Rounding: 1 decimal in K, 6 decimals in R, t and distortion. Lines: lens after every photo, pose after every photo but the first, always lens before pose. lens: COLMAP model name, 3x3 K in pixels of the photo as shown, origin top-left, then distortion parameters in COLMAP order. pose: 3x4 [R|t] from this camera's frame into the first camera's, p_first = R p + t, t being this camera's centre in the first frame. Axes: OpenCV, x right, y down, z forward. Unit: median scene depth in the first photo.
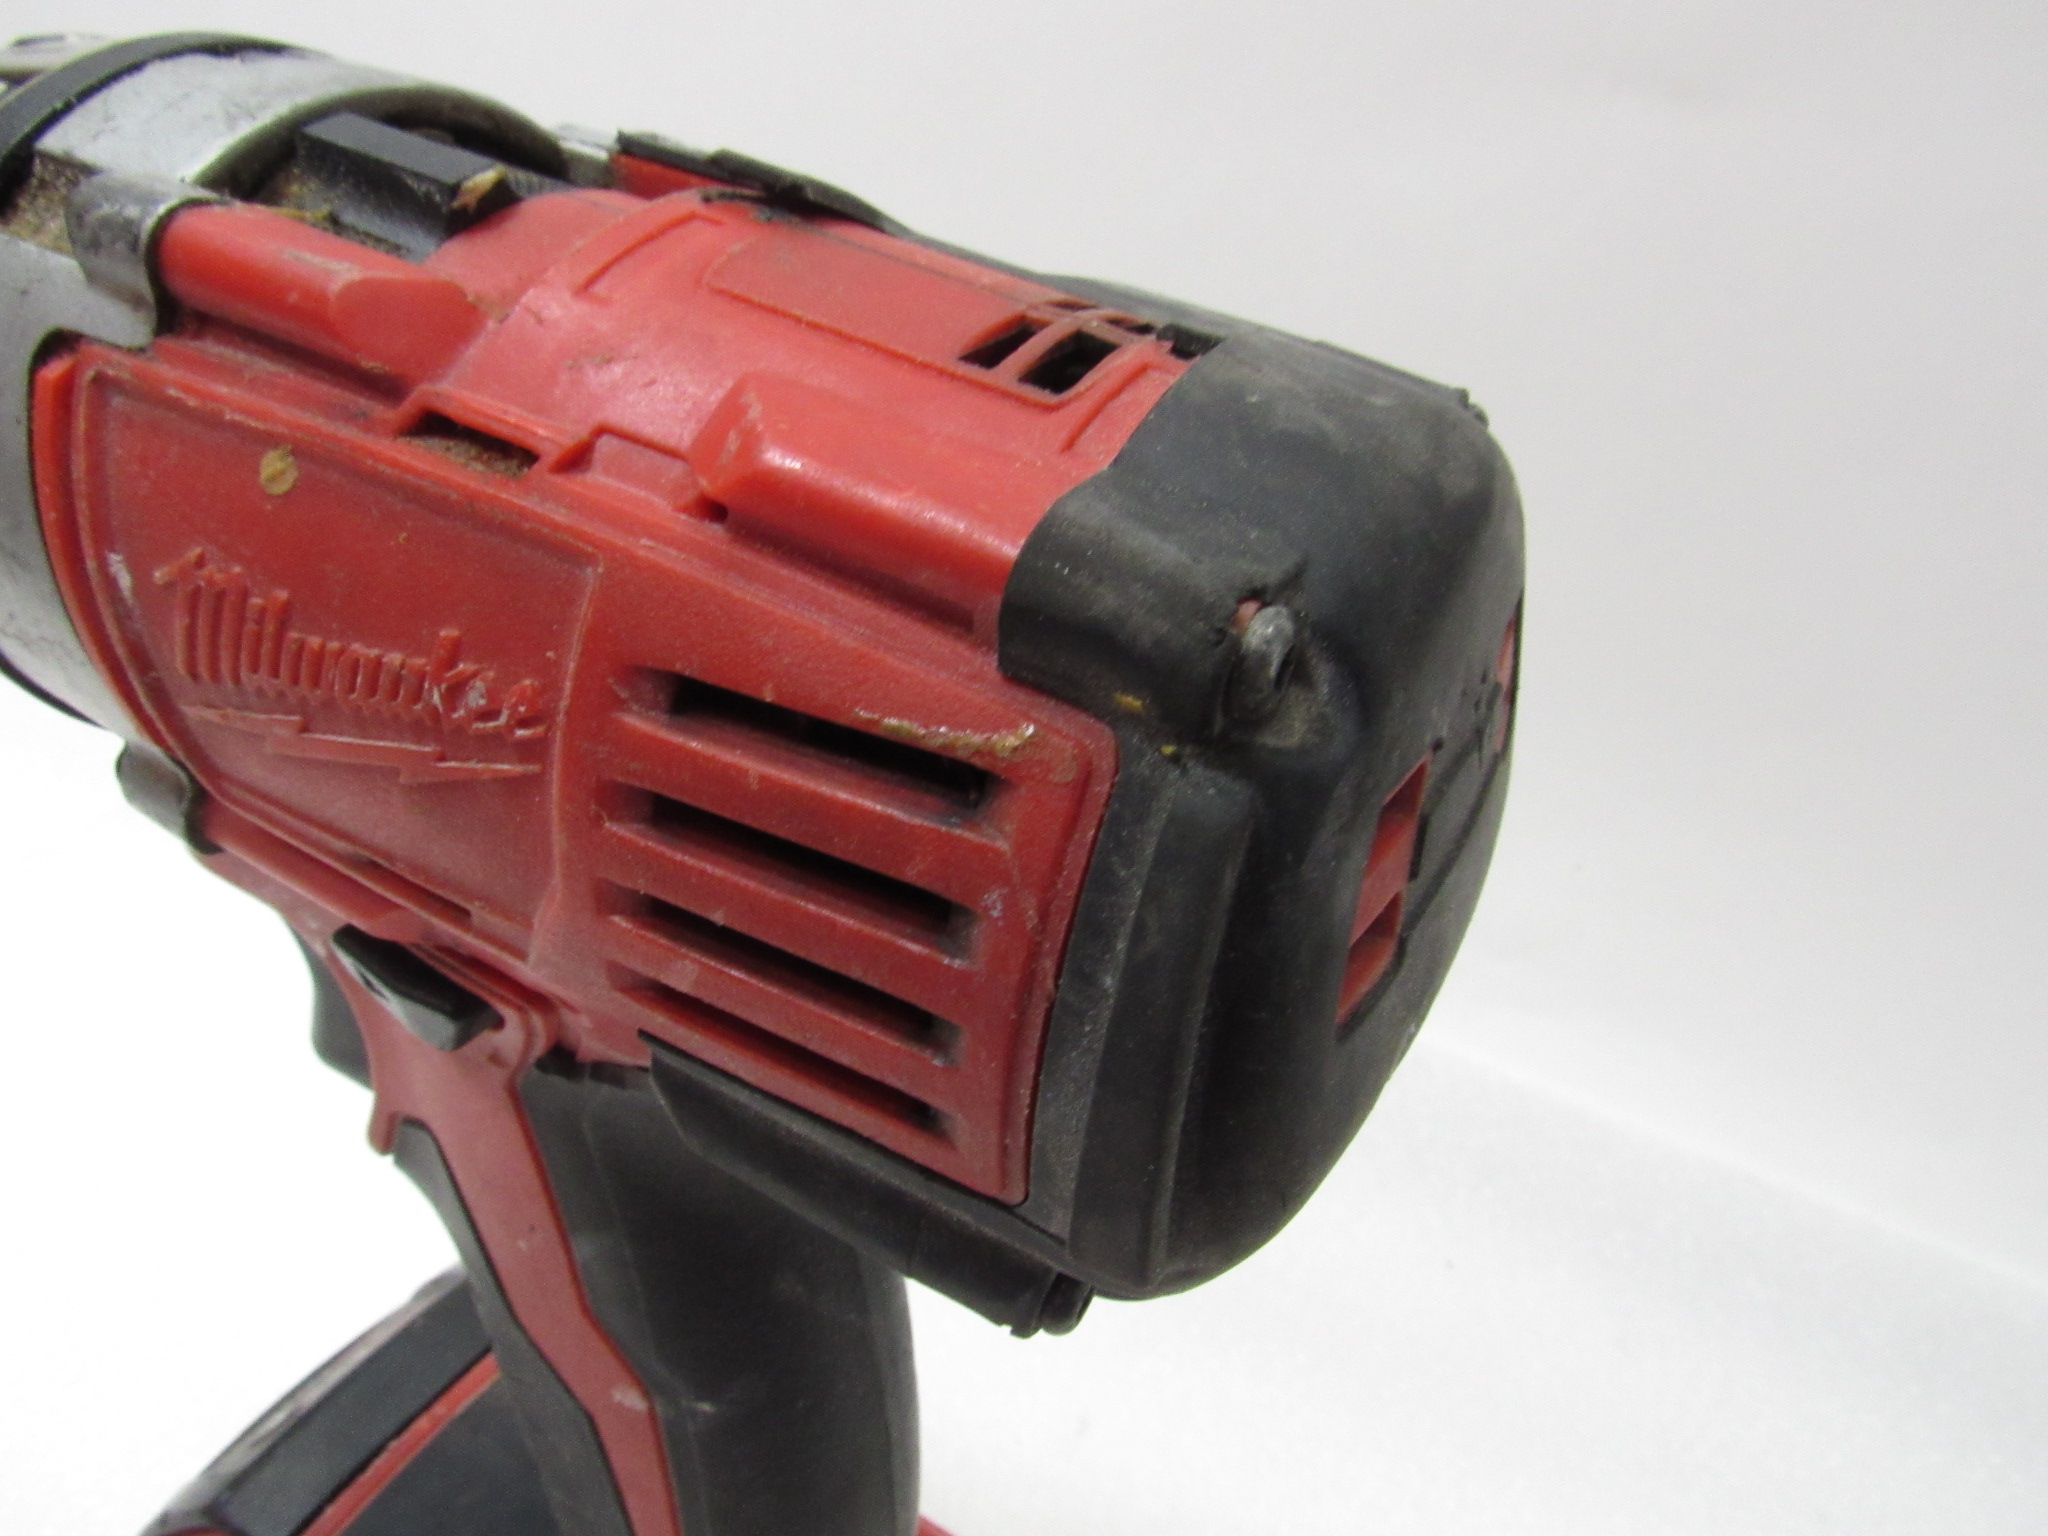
lens RADIAL K [[1498.6, 0, 1024.0], [0, 1498.6, 768.0], [0, 0, 1]] dist [-0.052055, 0.000472]
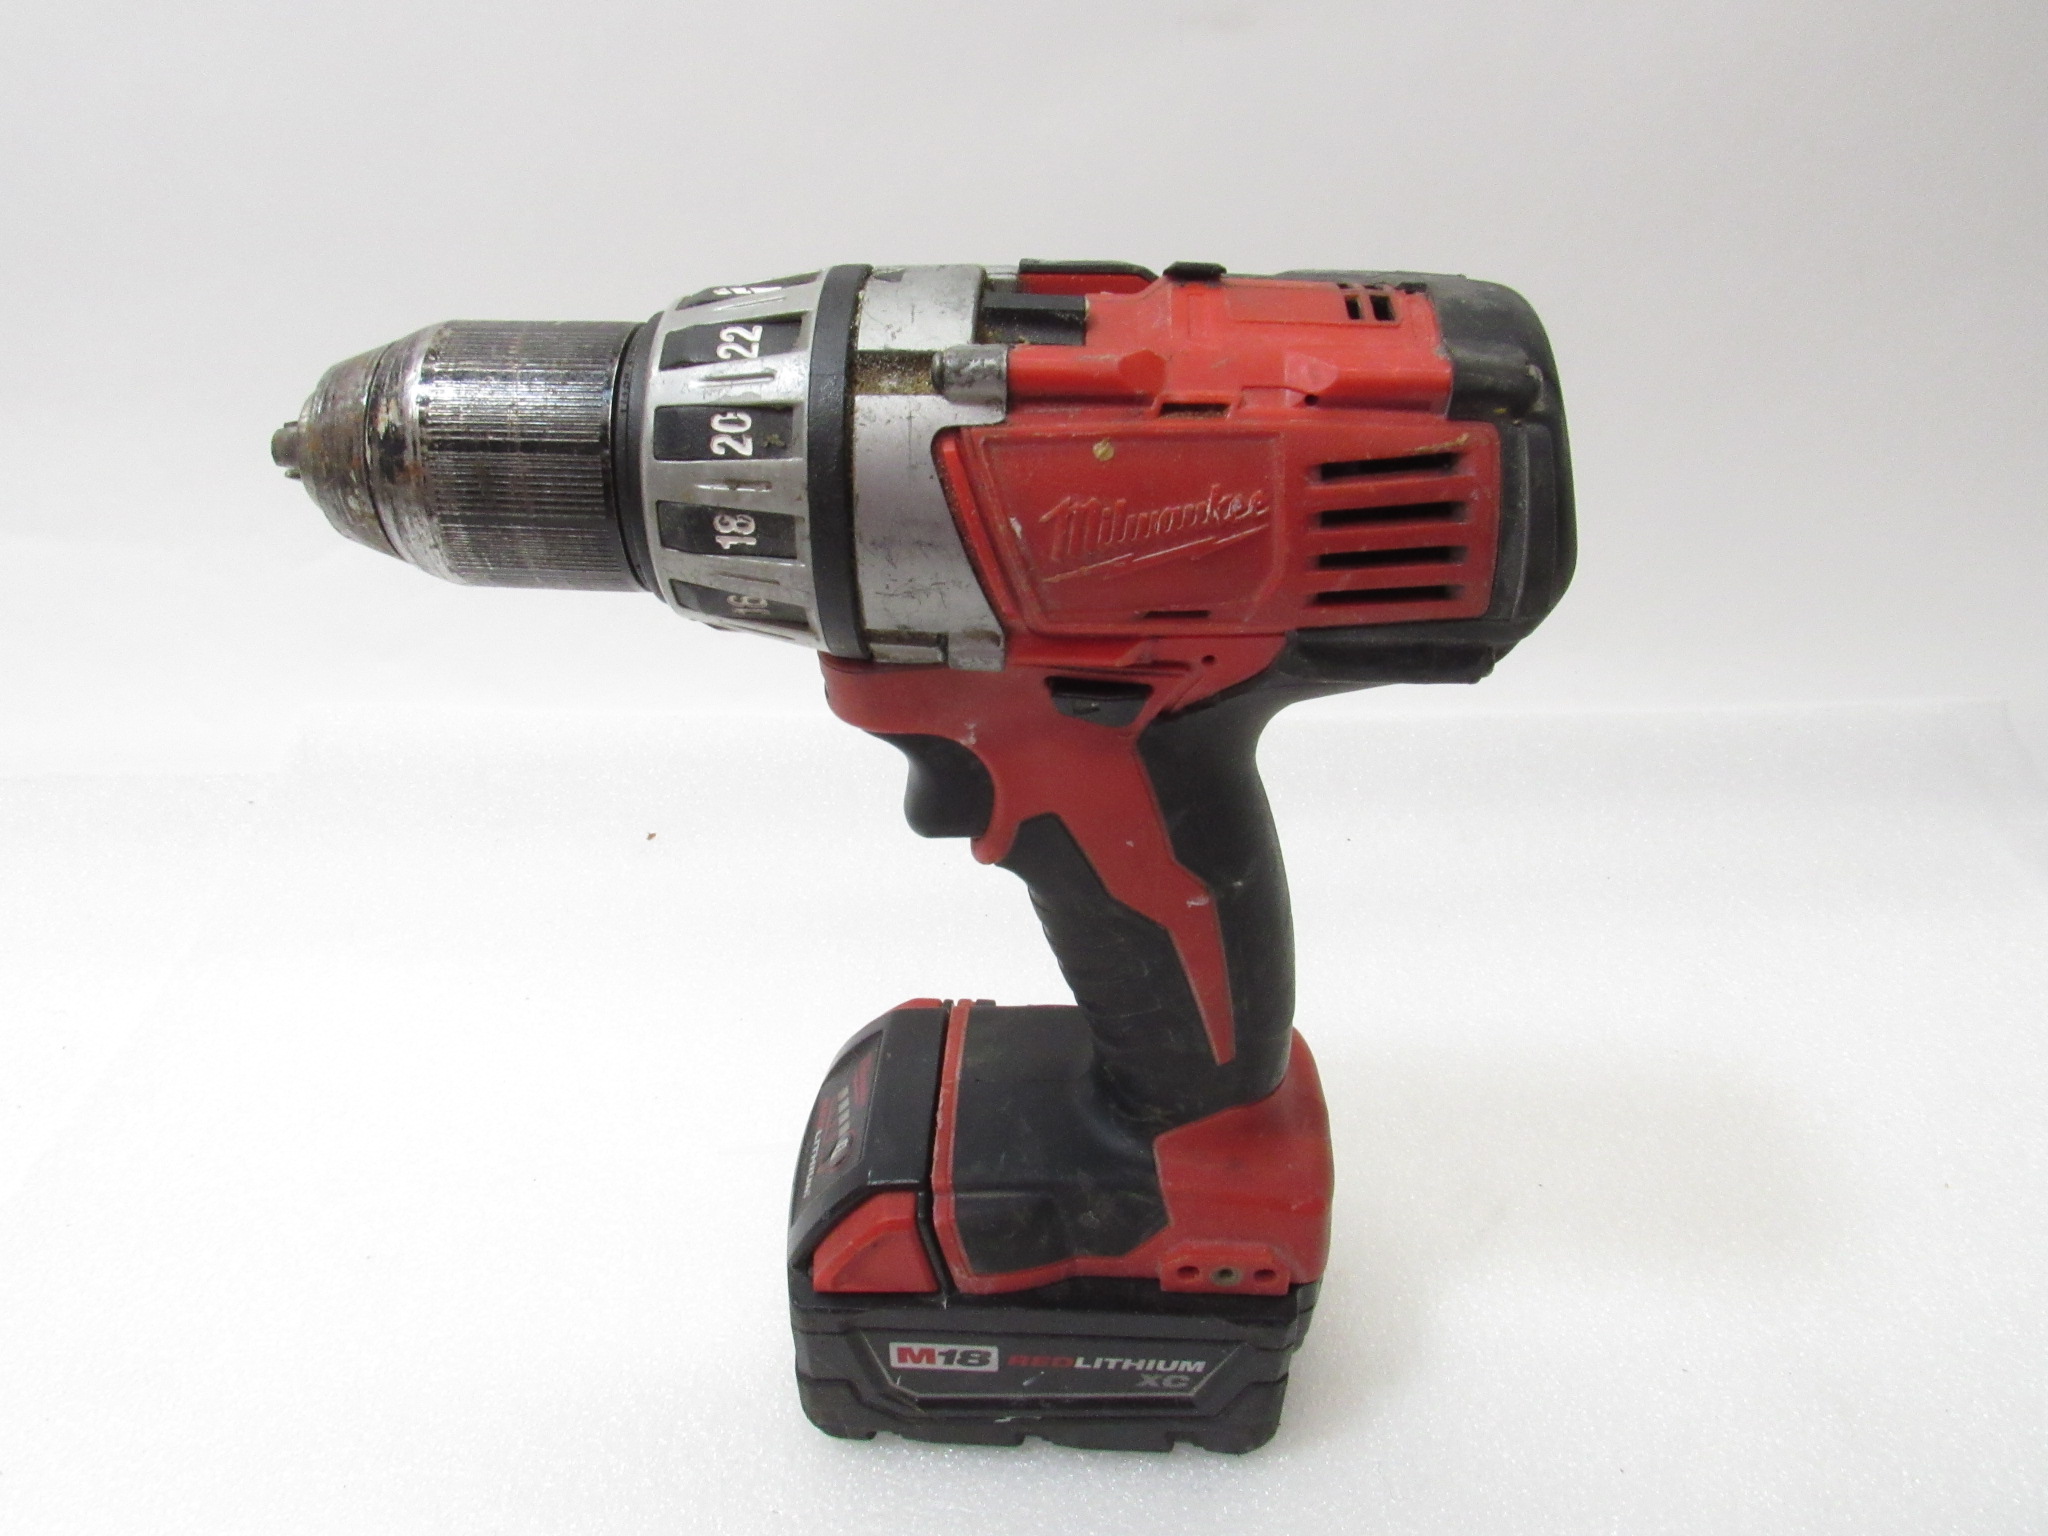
lens RADIAL K [[1498.6, 0, 1024.0], [0, 1498.6, 768.0], [0, 0, 1]] dist [-0.052055, 0.000472]
pose [[0.874054, -0.385277, 0.295959, -1.562731], [0.363277, 0.922789, 0.128417, -0.092187], [-0.322584, -0.004728, 0.946529, -1.225715]]
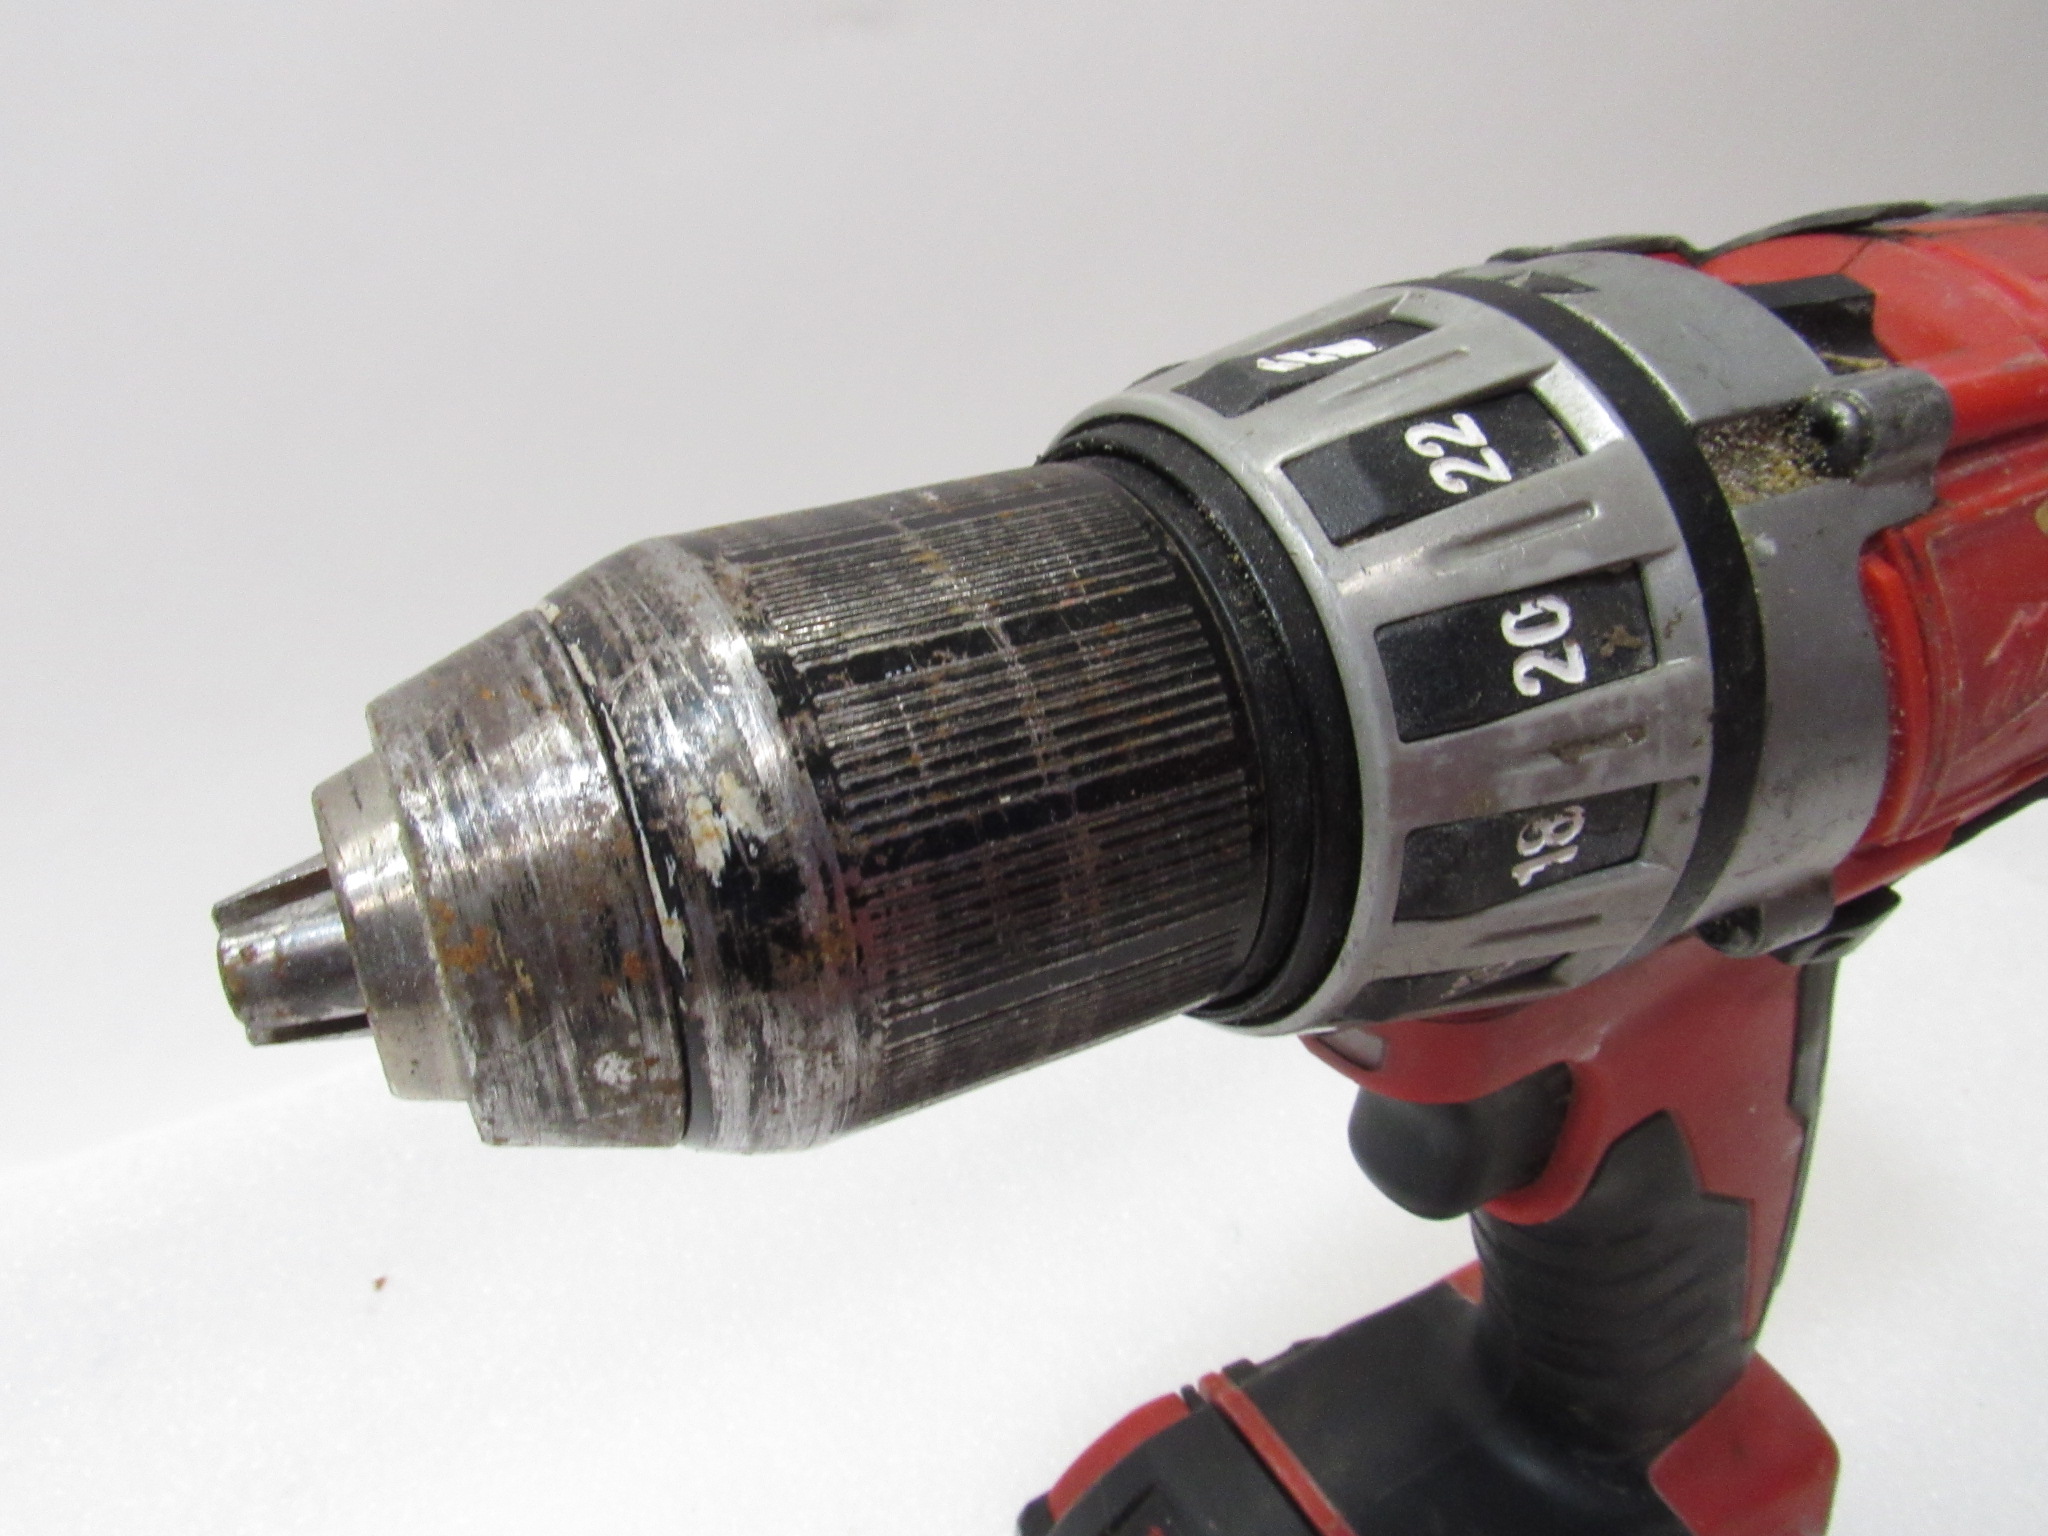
lens RADIAL K [[1498.6, 0, 1024.0], [0, 1498.6, 768.0], [0, 0, 1]] dist [-0.052055, 0.000472]
pose [[0.520572, -0.574218, 0.631885, -2.014035], [0.535706, 0.795937, 0.281963, -0.917270], [-0.664849, 0.191723, 0.721955, 0.734062]]
